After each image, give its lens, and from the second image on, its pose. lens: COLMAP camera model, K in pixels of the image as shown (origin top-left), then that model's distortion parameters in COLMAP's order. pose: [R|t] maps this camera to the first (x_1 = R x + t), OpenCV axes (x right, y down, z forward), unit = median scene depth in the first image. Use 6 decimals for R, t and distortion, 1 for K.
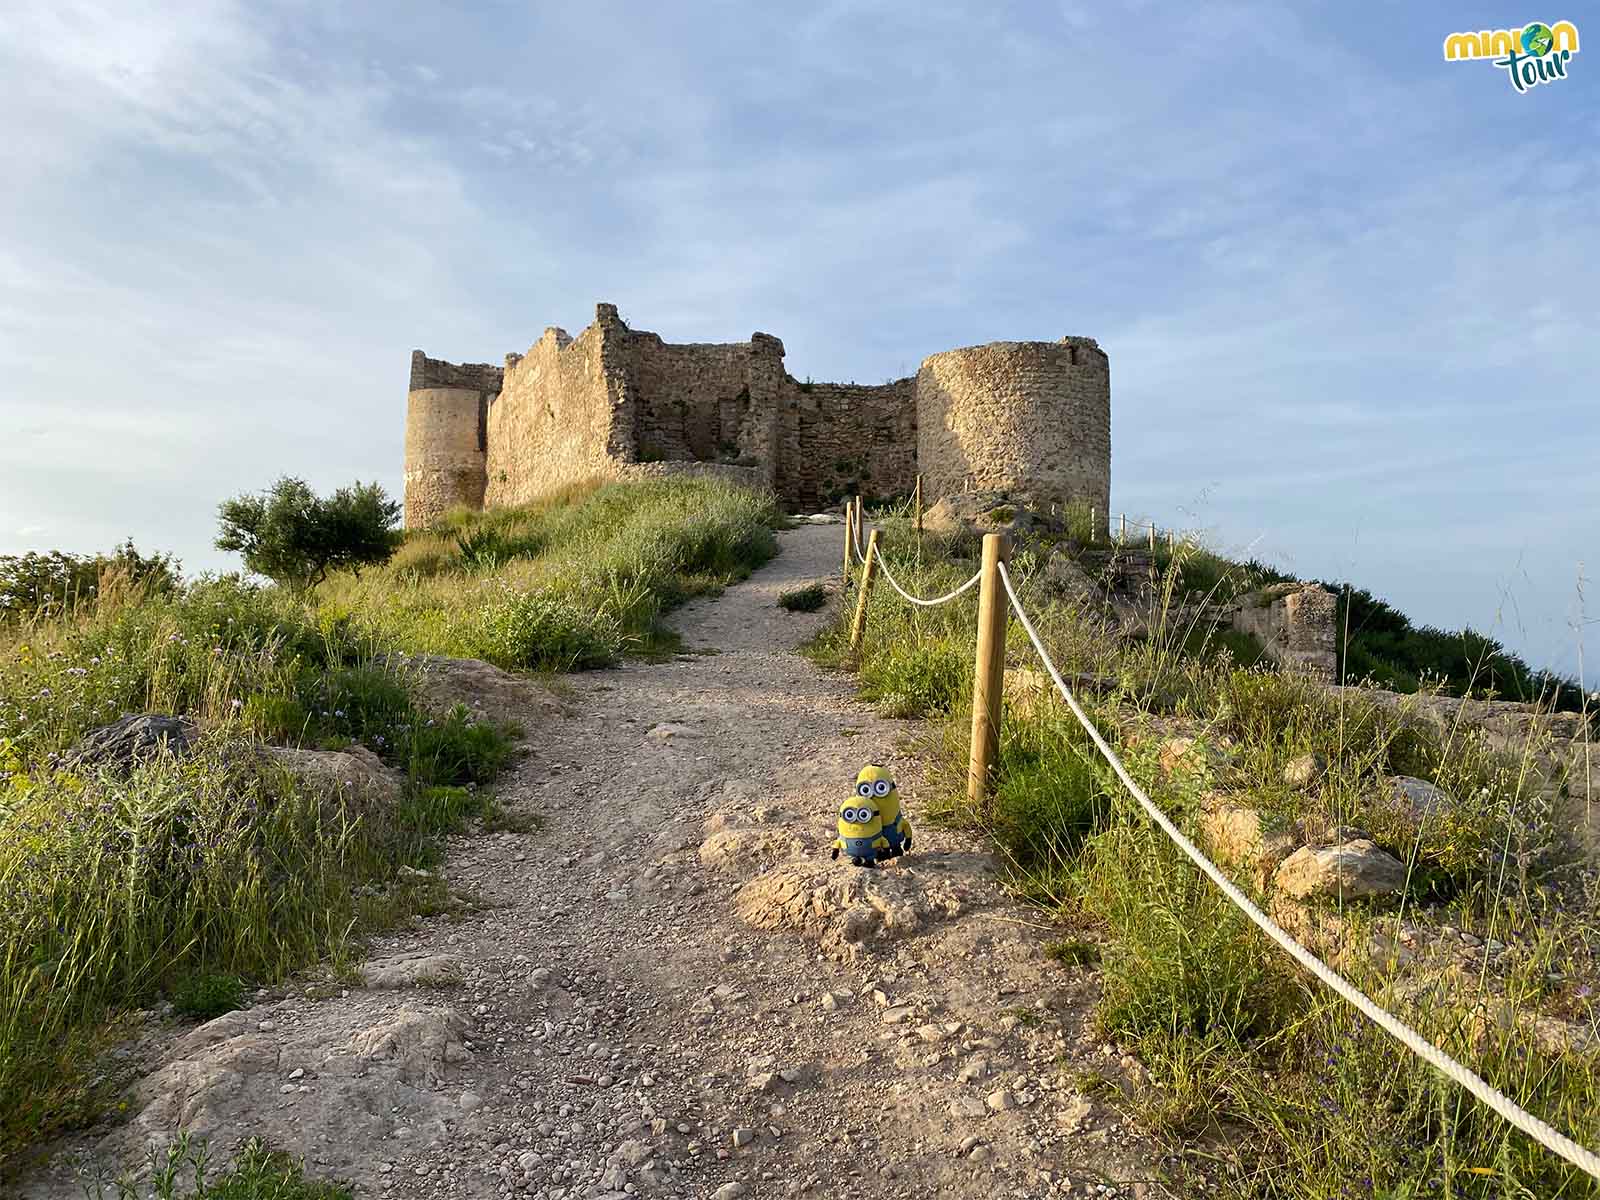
lens RADIAL K [[1339.9, 0, 803.1], [0, 1339.9, 601.1], [0, 0, 1]] dist [0.057059, 0.000603]
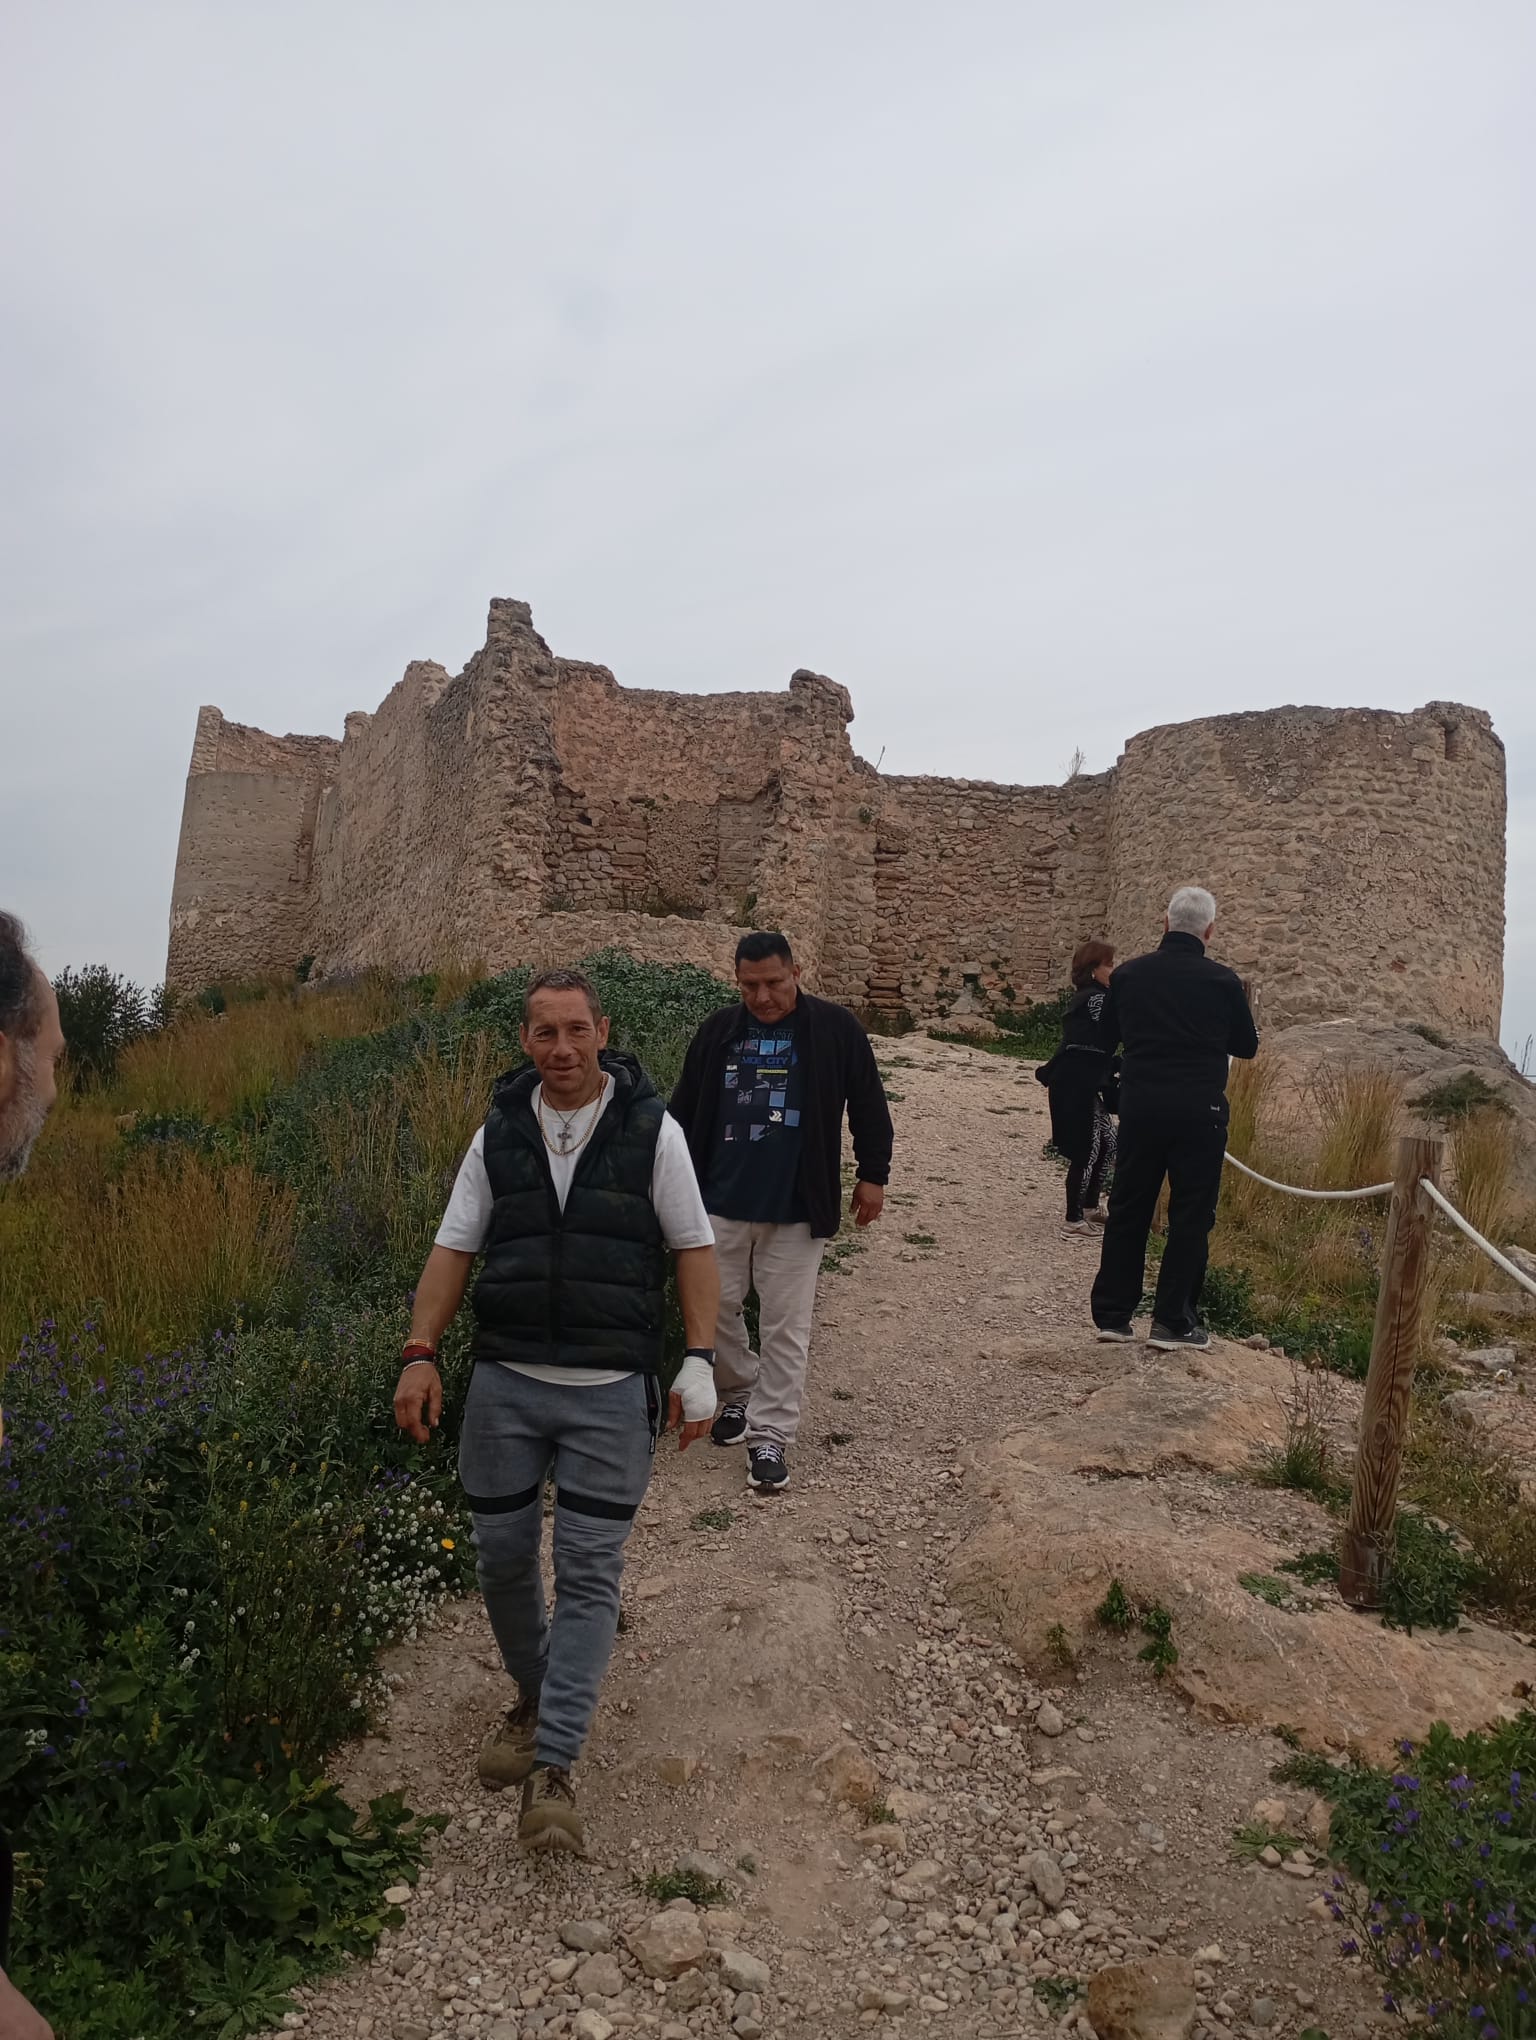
lens RADIAL K [[1588.7, 0, 766.0], [0, 1588.7, 1018.7], [0, 0, 1]] dist [-0.006388, -0.000779]
pose [[0.998608, 0.050788, -0.014254, -0.032302], [-0.051338, 0.997825, -0.041342, -0.042180], [0.012123, 0.042016, 0.999043, 0.400090]]
